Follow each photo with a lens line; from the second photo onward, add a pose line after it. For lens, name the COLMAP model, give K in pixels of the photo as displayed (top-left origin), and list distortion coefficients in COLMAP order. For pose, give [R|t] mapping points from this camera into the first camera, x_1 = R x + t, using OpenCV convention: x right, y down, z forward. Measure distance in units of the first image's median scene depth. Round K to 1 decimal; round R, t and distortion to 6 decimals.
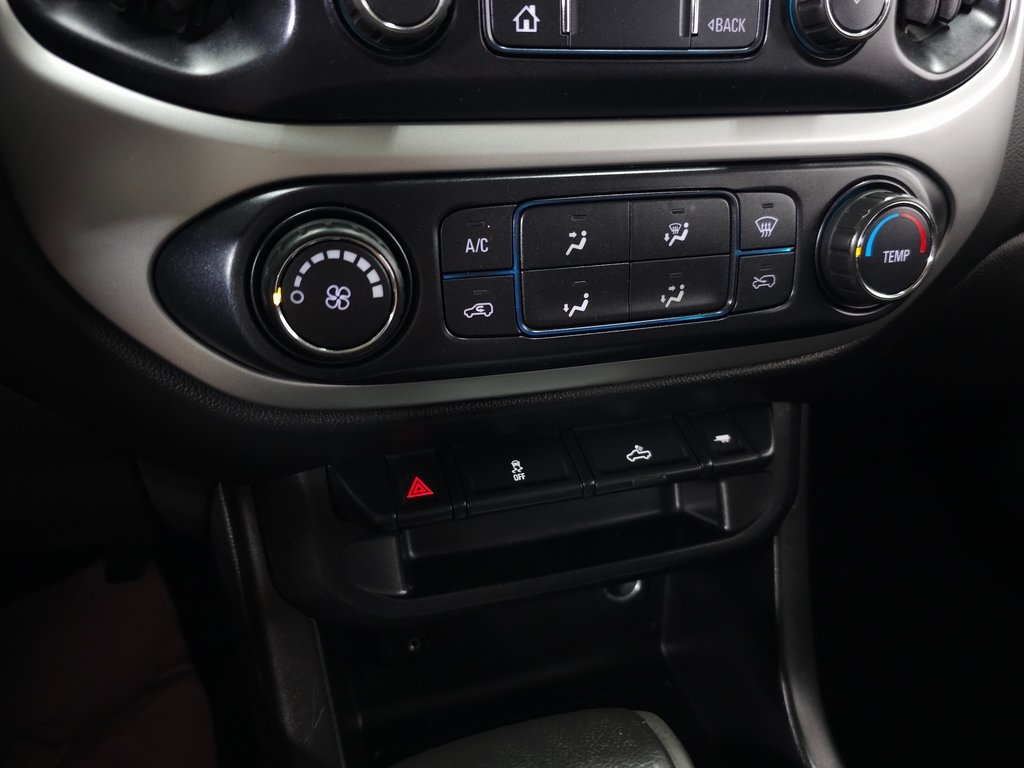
lens RADIAL K [[738.3, 0, 505.0], [0, 738.3, 374.2], [0, 0, 1]] dist [0.033466, -0.044700]
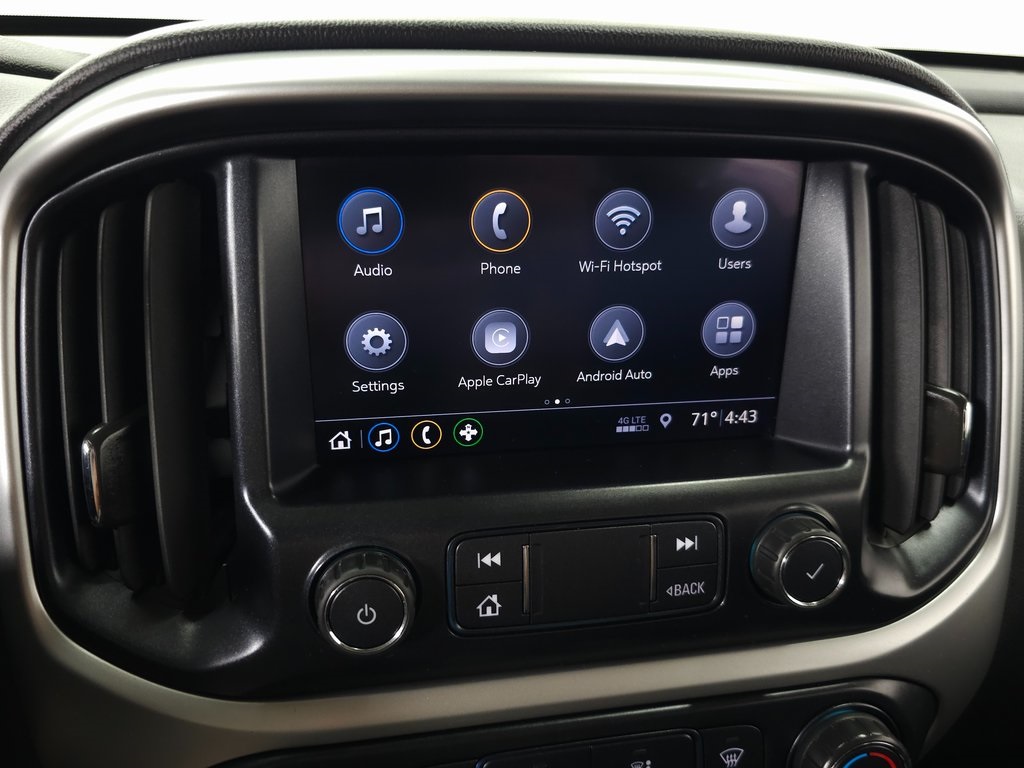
lens RADIAL K [[738.3, 0, 516.5], [0, 738.3, 378.5], [0, 0, 1]] dist [0.033466, -0.044700]
pose [[0.994849, 0.036248, -0.094669, 0.148363], [-0.046445, 0.993083, -0.107839, -0.645156], [0.090105, 0.111681, 0.989651, -0.102350]]
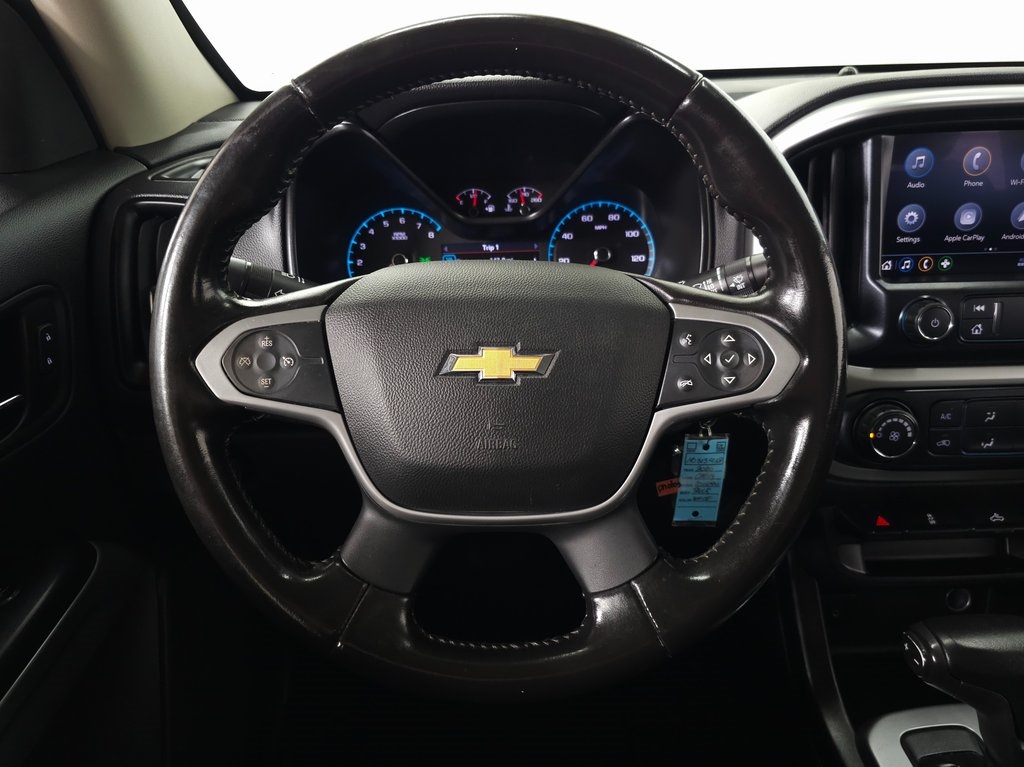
lens RADIAL K [[699.0, 0, 490.9], [0, 699.0, 379.7], [0, 0, 1]] dist [0.002571, -0.010920]
pose [[0.957311, 0.055170, -0.283746, -0.795859], [-0.083078, 0.992714, -0.087271, 0.026915], [0.276864, 0.107118, 0.954920, -1.545682]]
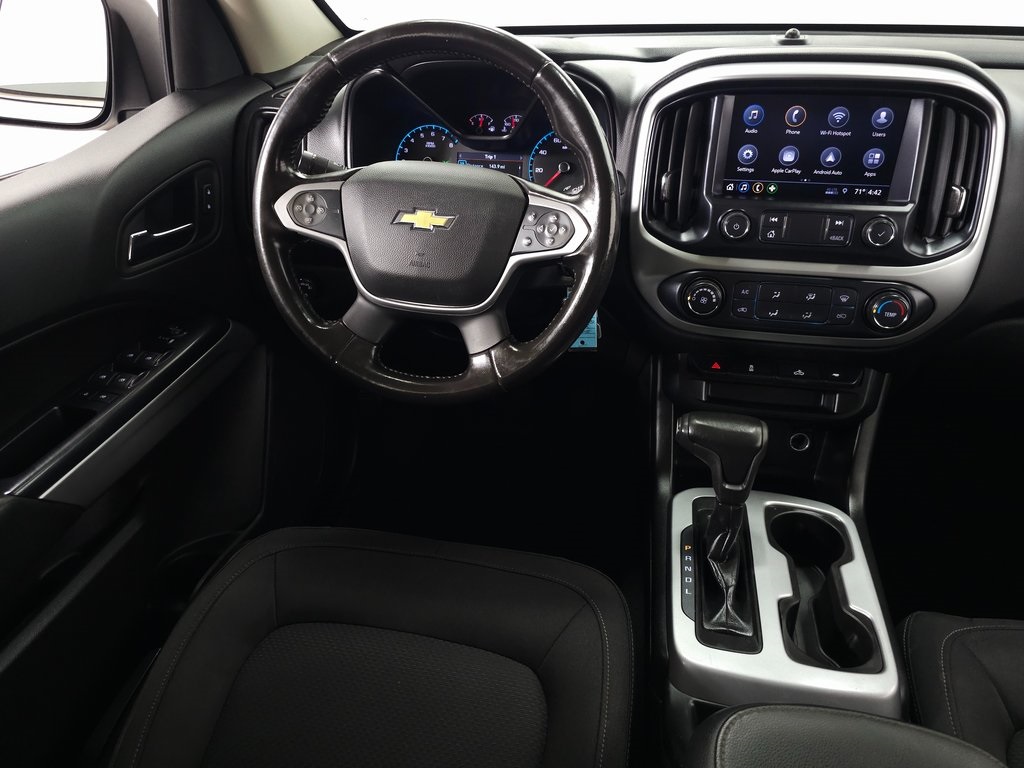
lens RADIAL K [[715.2, 0, 506.2], [0, 715.2, 392.5], [0, 0, 1]] dist [0.024634, -0.028637]
pose [[0.874187, 0.207891, -0.438836, 0.565639], [-0.198736, 0.977740, 0.067295, 0.294468], [0.443058, 0.028384, 0.896044, -2.575025]]
